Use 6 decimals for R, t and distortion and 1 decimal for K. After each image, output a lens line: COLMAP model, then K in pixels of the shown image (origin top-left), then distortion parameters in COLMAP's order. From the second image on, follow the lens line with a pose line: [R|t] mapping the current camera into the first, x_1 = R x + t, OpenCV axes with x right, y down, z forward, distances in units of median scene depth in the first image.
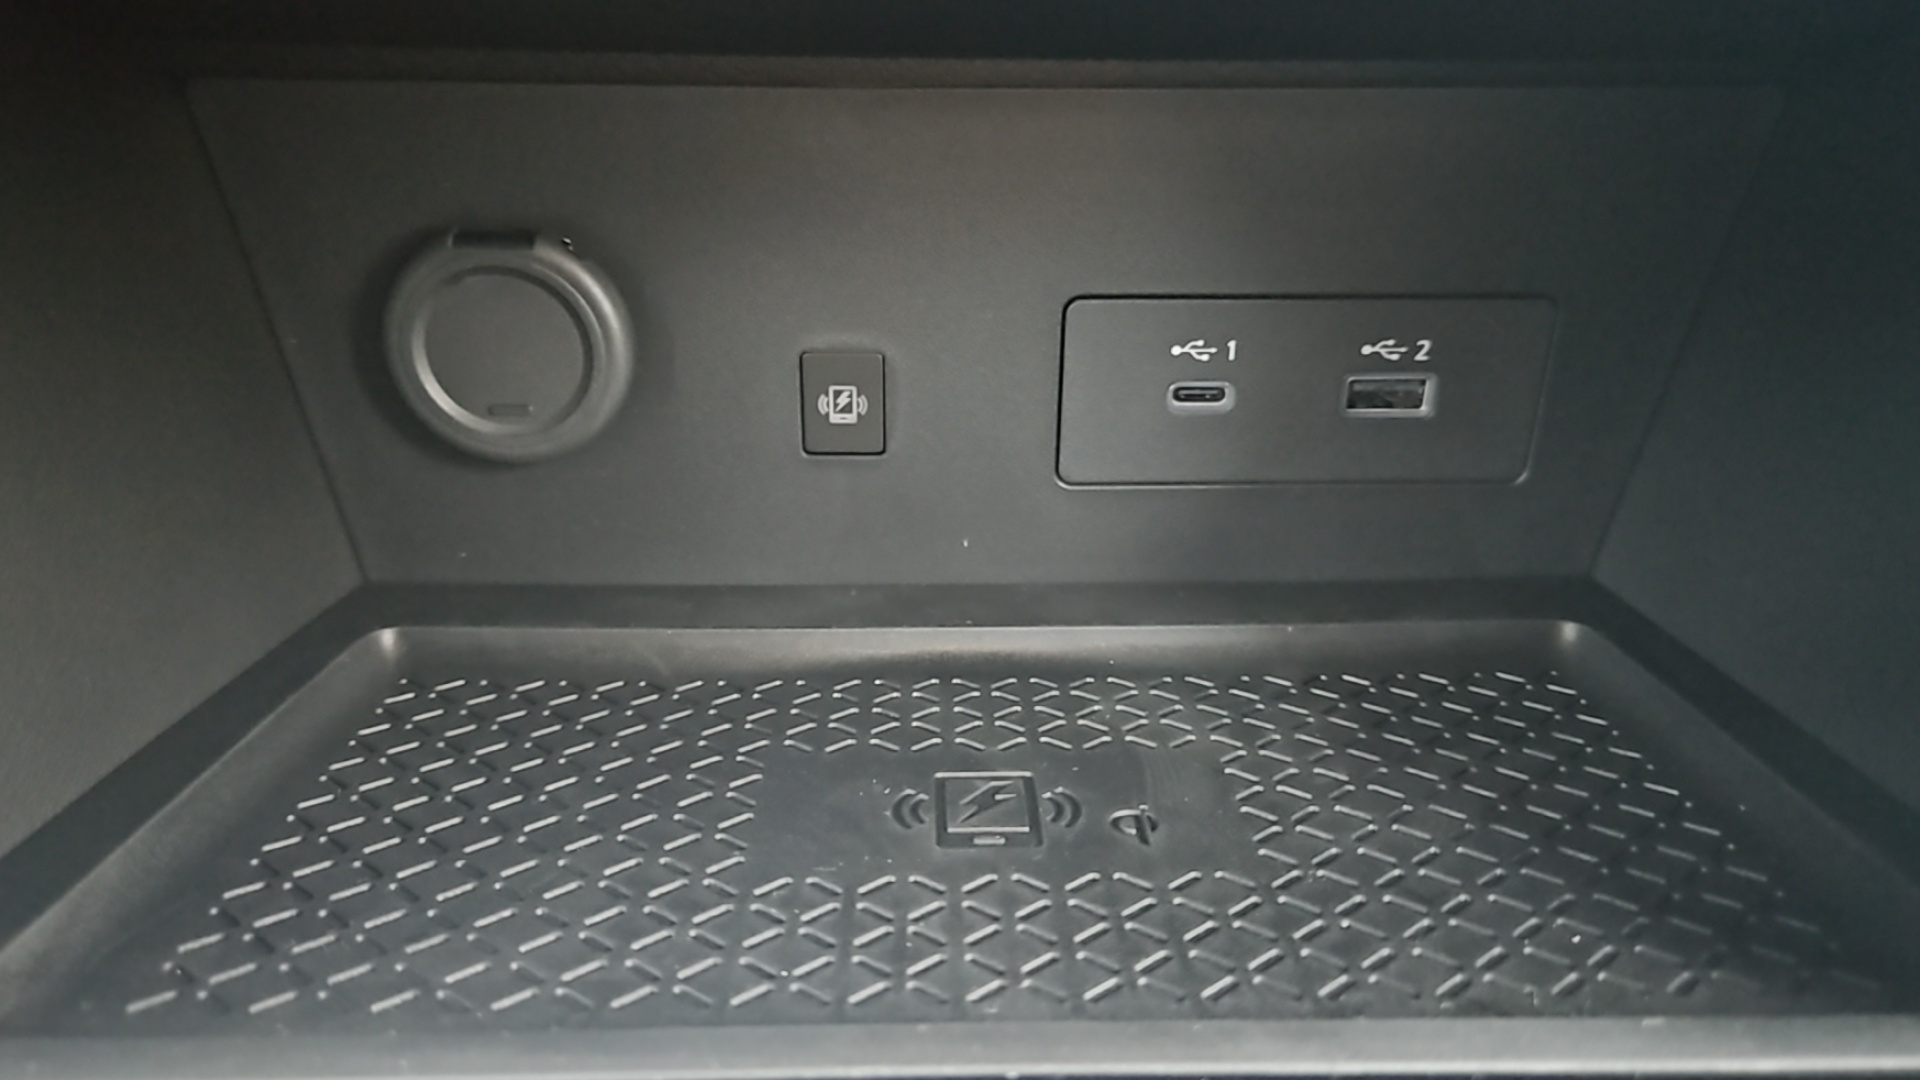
lens RADIAL K [[1469.3, 0, 960.0], [0, 1469.3, 540.0], [0, 0, 1]] dist [0.034026, -0.006539]
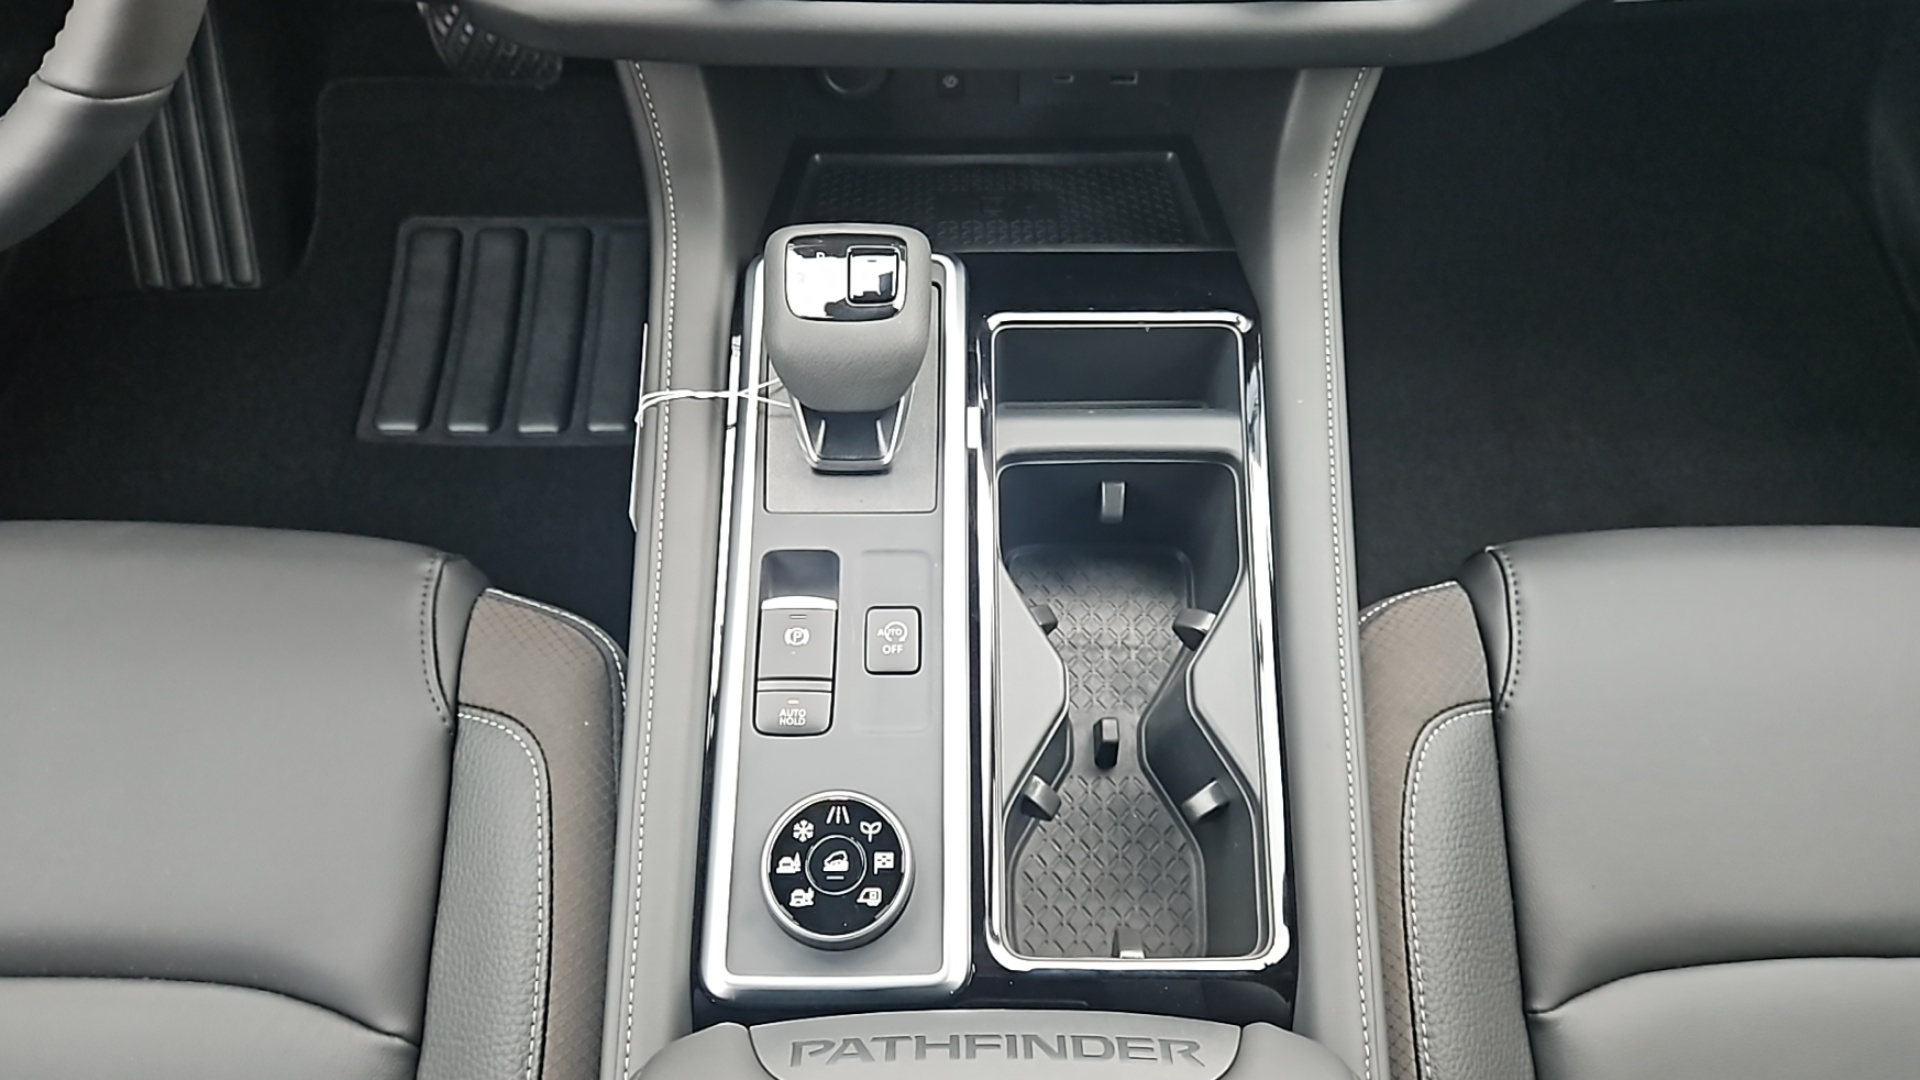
lens RADIAL K [[1469.3, 0, 960.0], [0, 1469.3, 540.0], [0, 0, 1]] dist [0.034026, -0.006539]
pose [[0.999903, 0.005710, -0.012702, -0.012413], [-0.000876, 0.936049, 0.351869, -0.300820], [0.013899, -0.351824, 0.935963, -2.460014]]
